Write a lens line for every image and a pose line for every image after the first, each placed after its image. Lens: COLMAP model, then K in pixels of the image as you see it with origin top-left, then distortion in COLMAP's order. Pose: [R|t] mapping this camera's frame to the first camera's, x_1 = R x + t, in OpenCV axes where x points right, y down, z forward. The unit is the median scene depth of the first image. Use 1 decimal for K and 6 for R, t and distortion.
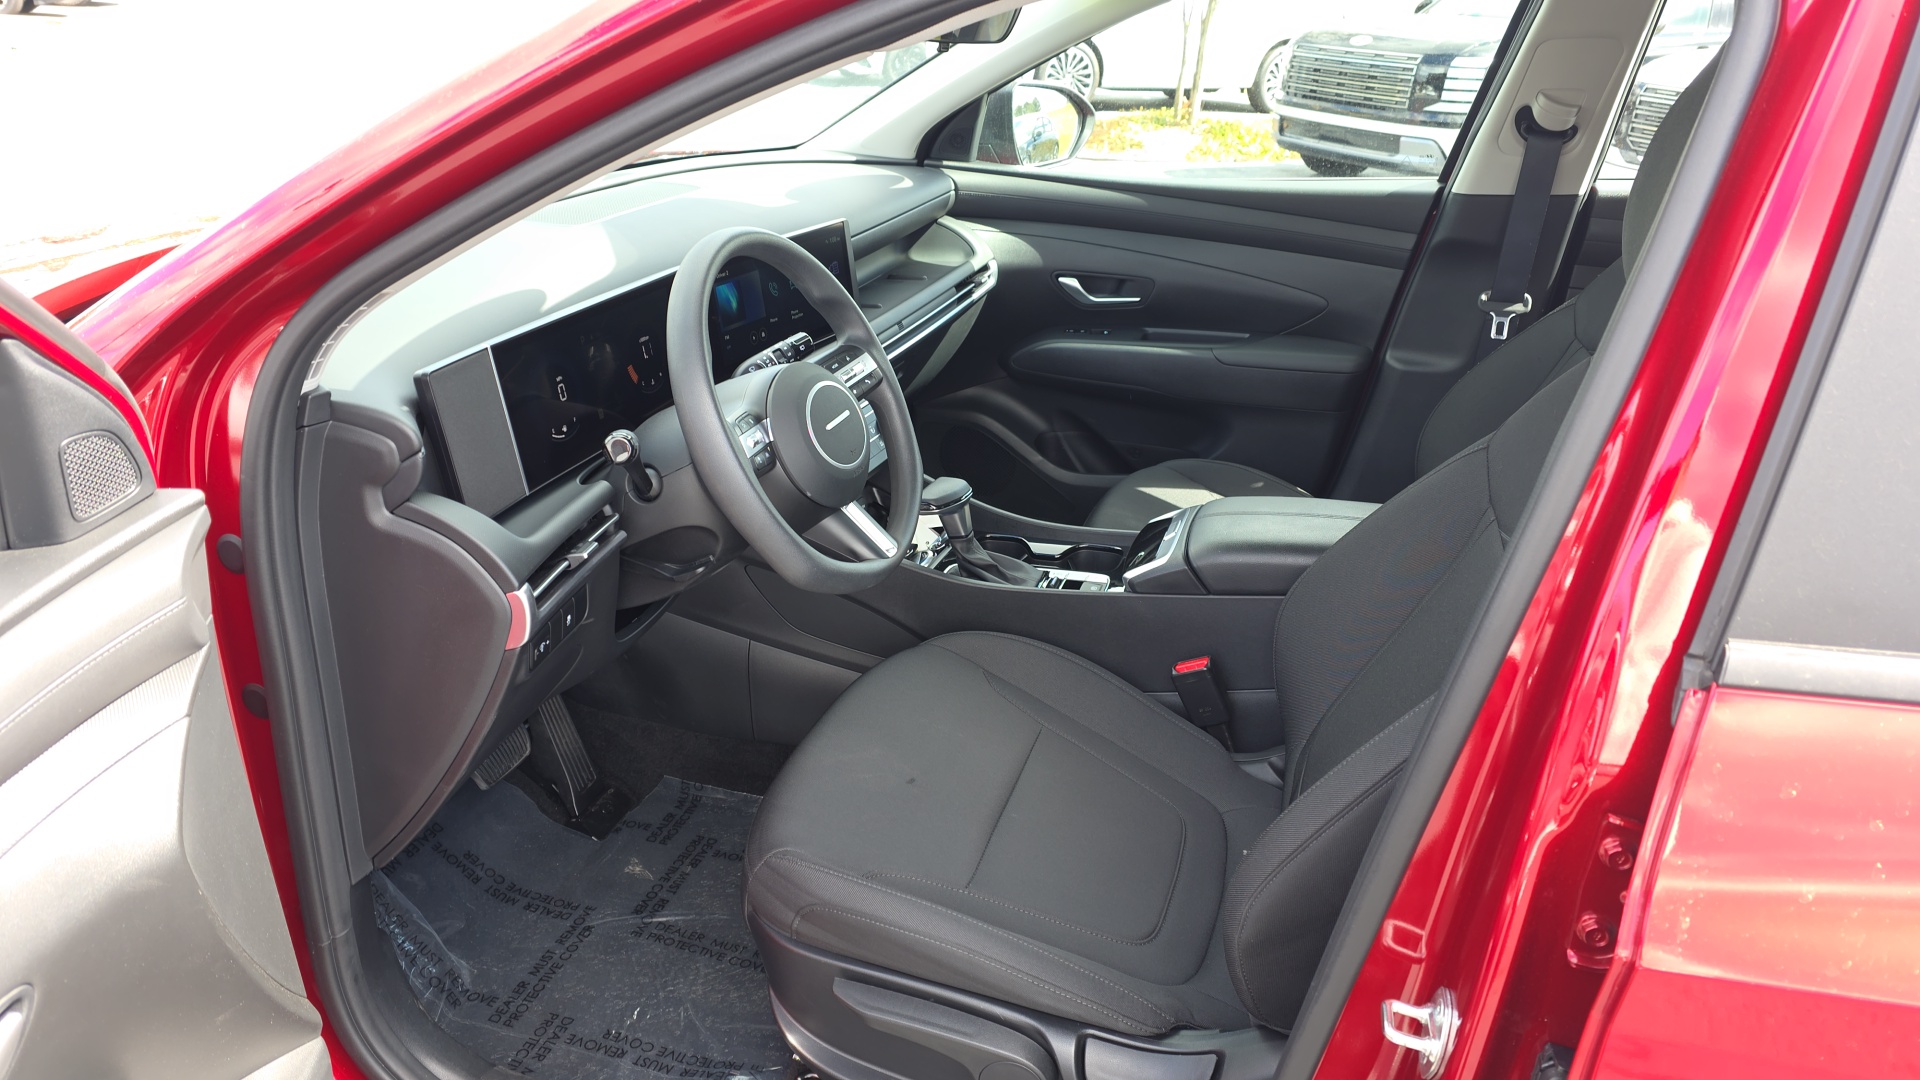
lens RADIAL K [[1277.8, 0, 944.3], [0, 1277.8, 544.2], [0, 0, 1]] dist [0.092178, -0.107410]
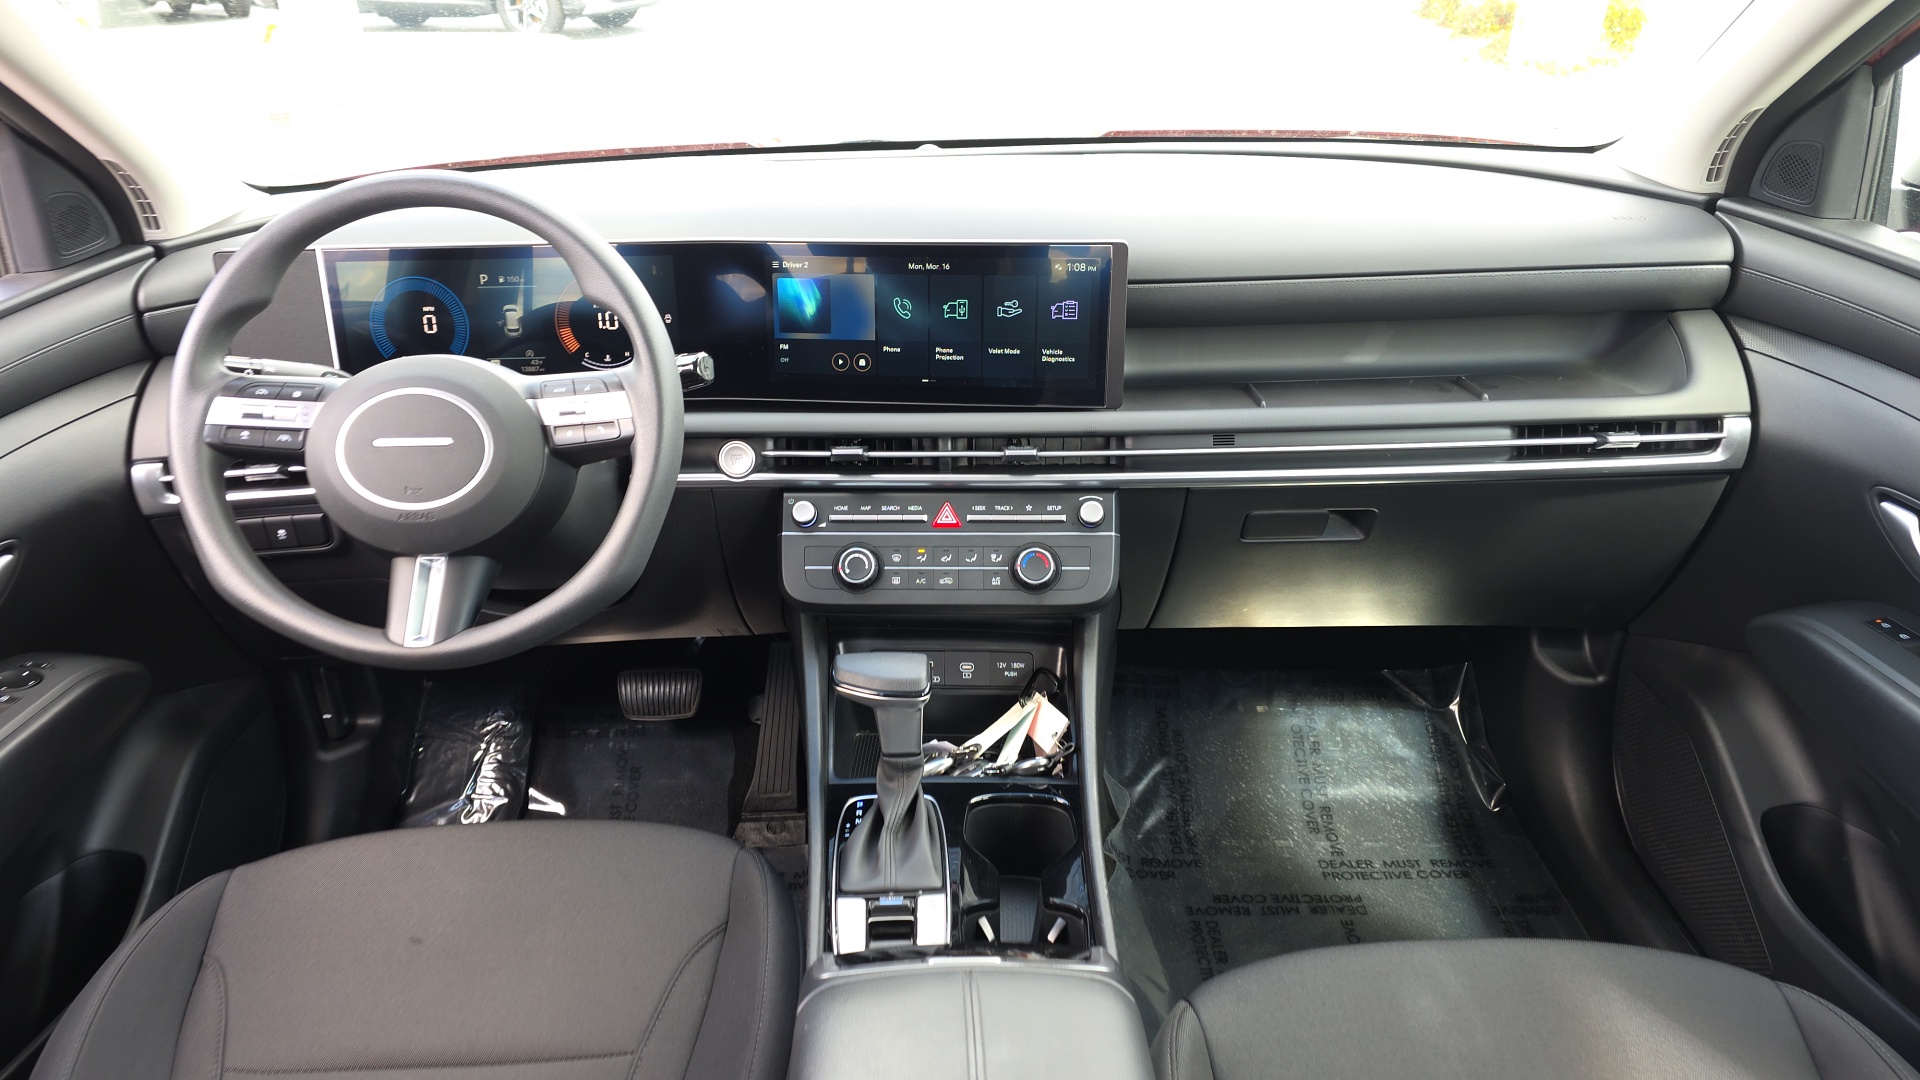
lens RADIAL K [[1281.0, 0, 927.2], [0, 1281.0, 539.9], [0, 0, 1]] dist [0.090670, -0.090209]
pose [[0.326653, 0.377342, -0.866551, 0.397907], [-0.364565, 0.896198, 0.252827, -0.199903], [0.872004, 0.233327, 0.430311, 0.549051]]
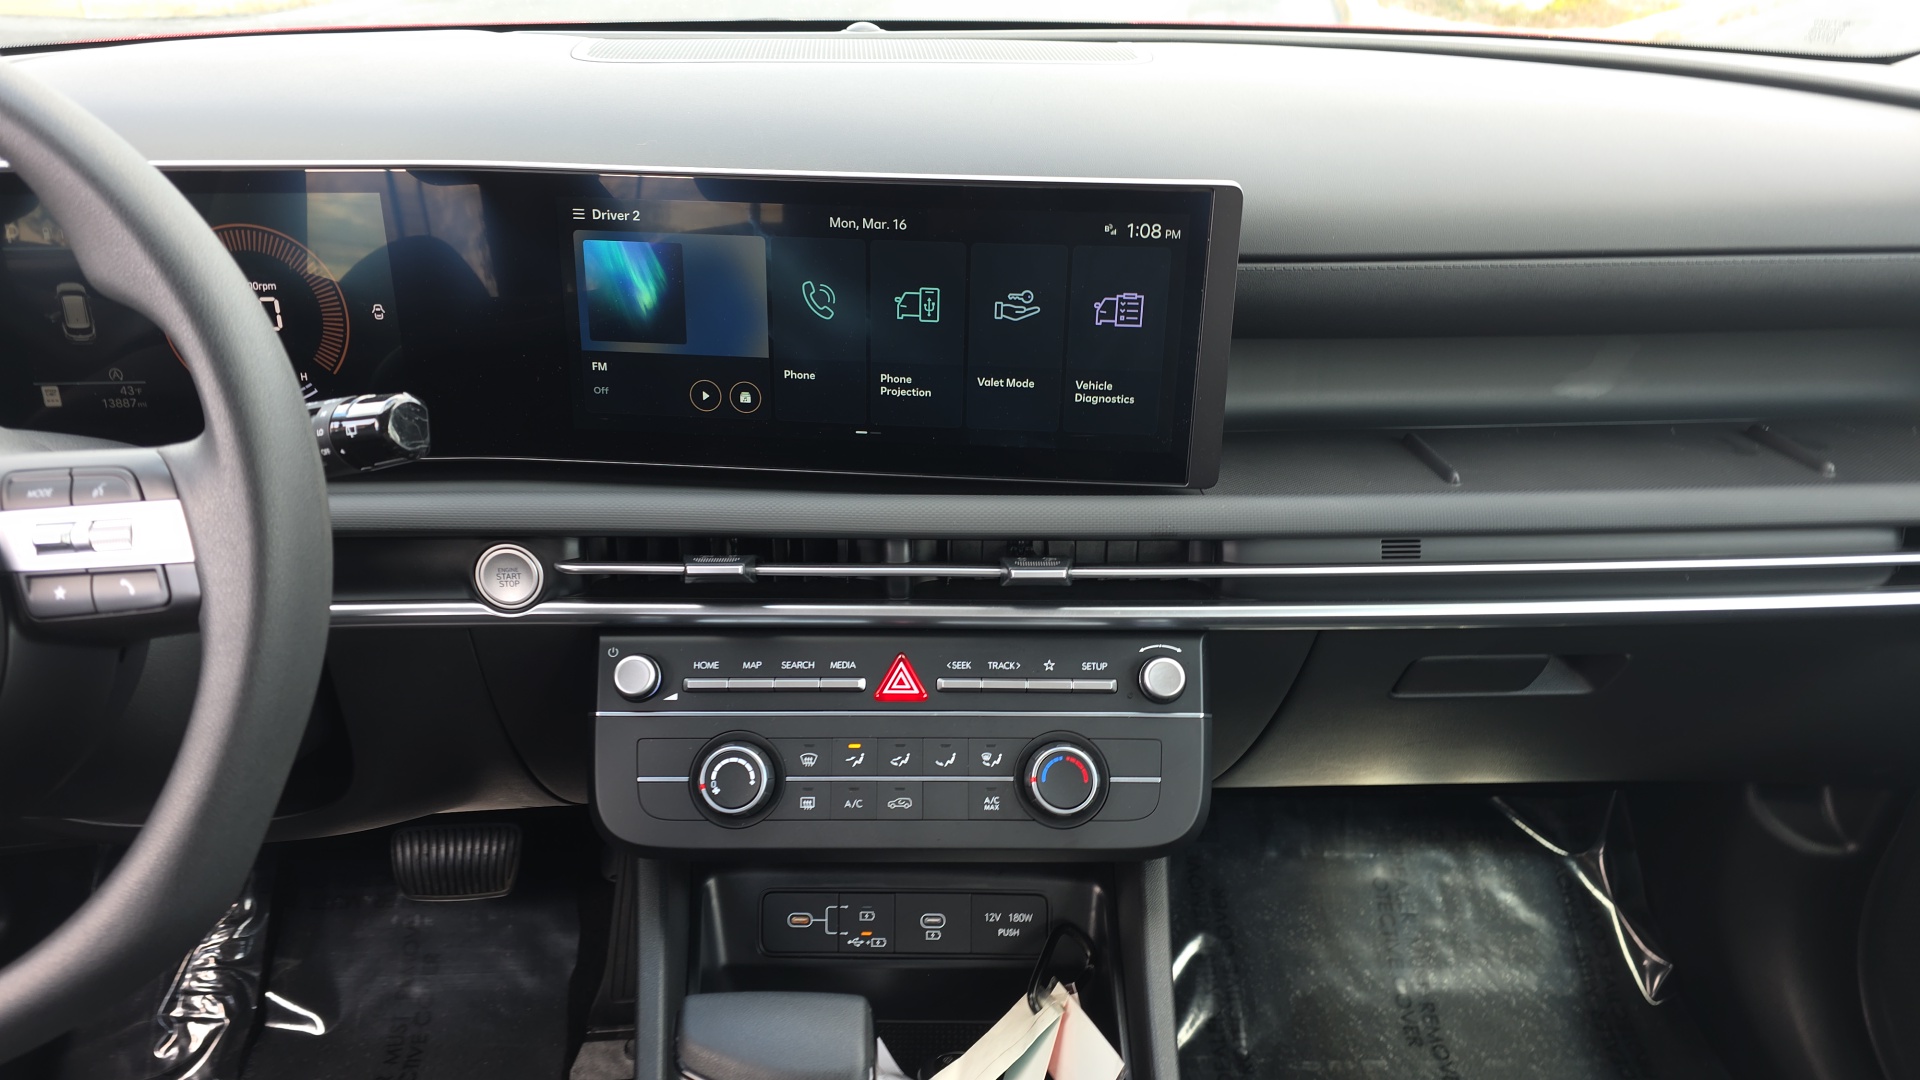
lens RADIAL K [[1285.7, 0, 949.4], [0, 1285.7, 553.0], [0, 0, 1]] dist [0.126445, -0.186851]
pose [[0.385418, 0.414698, -0.824305, 0.172386], [-0.383444, 0.884518, 0.265704, -0.185917], [0.839299, 0.213668, 0.499923, 0.637829]]
